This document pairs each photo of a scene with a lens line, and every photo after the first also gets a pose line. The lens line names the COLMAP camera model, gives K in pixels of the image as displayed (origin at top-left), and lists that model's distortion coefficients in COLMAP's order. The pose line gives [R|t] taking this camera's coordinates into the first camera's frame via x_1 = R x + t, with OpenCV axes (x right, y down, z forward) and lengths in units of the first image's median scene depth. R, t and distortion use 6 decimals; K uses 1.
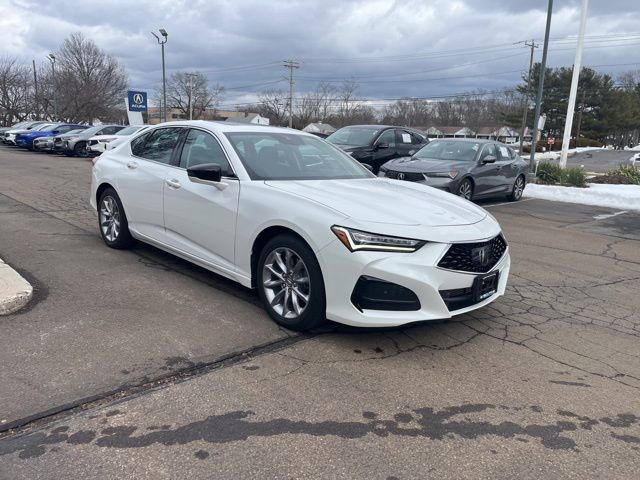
lens RADIAL K [[480.8, 0, 327.1], [0, 480.8, 236.0], [0, 0, 1]] dist [0.078805, -0.100446]
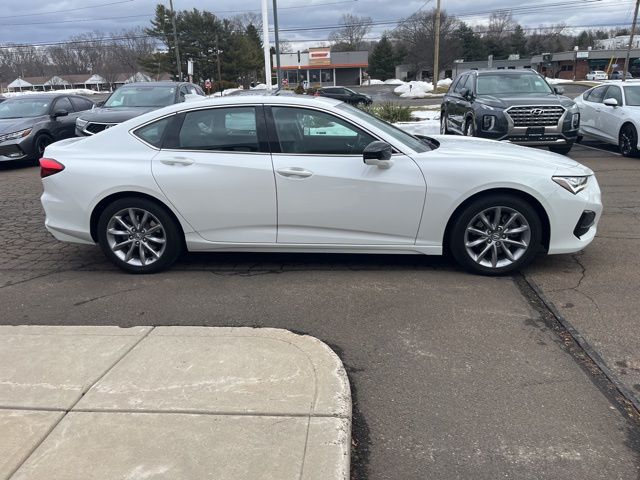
lens RADIAL K [[480.8, 0, 318.9], [0, 480.8, 240.7], [0, 0, 1]] dist [0.078805, -0.100446]
pose [[0.762374, -0.258810, 0.593130, -0.990254], [0.190834, 0.965699, 0.176092, -0.159954], [-0.618360, -0.021059, 0.785613, 0.339529]]
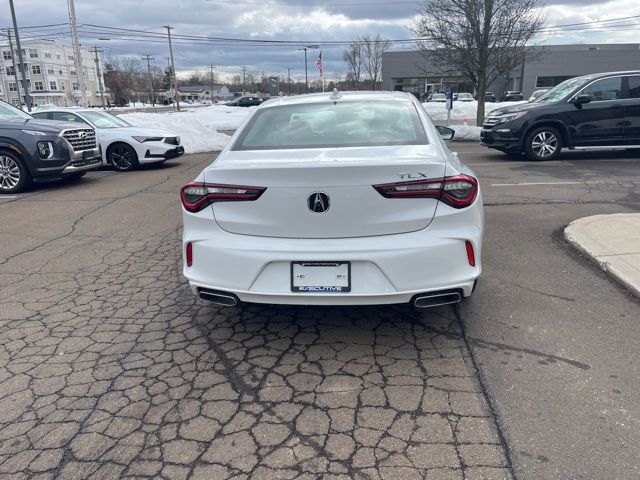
lens RADIAL K [[480.8, 0, 317.5], [0, 480.8, 249.1], [0, 0, 1]] dist [0.078805, -0.100446]
pose [[-0.612941, -0.253307, 0.748425, -1.174695], [0.162389, 0.886612, 0.433070, -0.503778], [-0.773262, 0.386982, -0.502306, 2.158878]]
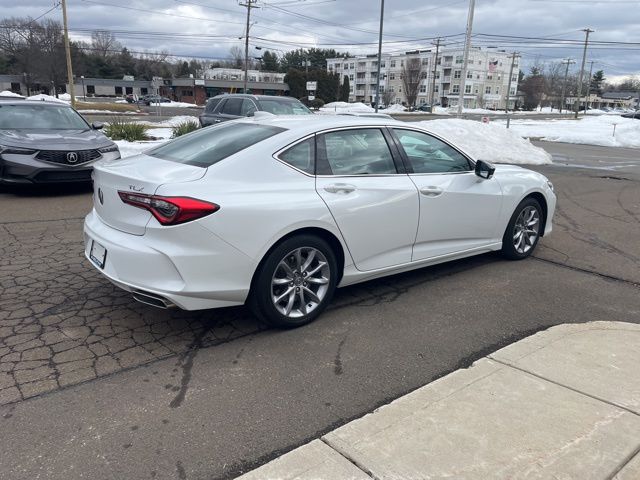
lens RADIAL K [[480.8, 0, 318.2], [0, 480.8, 236.1], [0, 0, 1]] dist [0.078805, -0.100446]
pose [[0.130970, -0.296383, 0.946047, -1.474562], [0.176499, 0.945992, 0.271932, -0.374322], [-0.975549, 0.131361, 0.176207, 1.258202]]
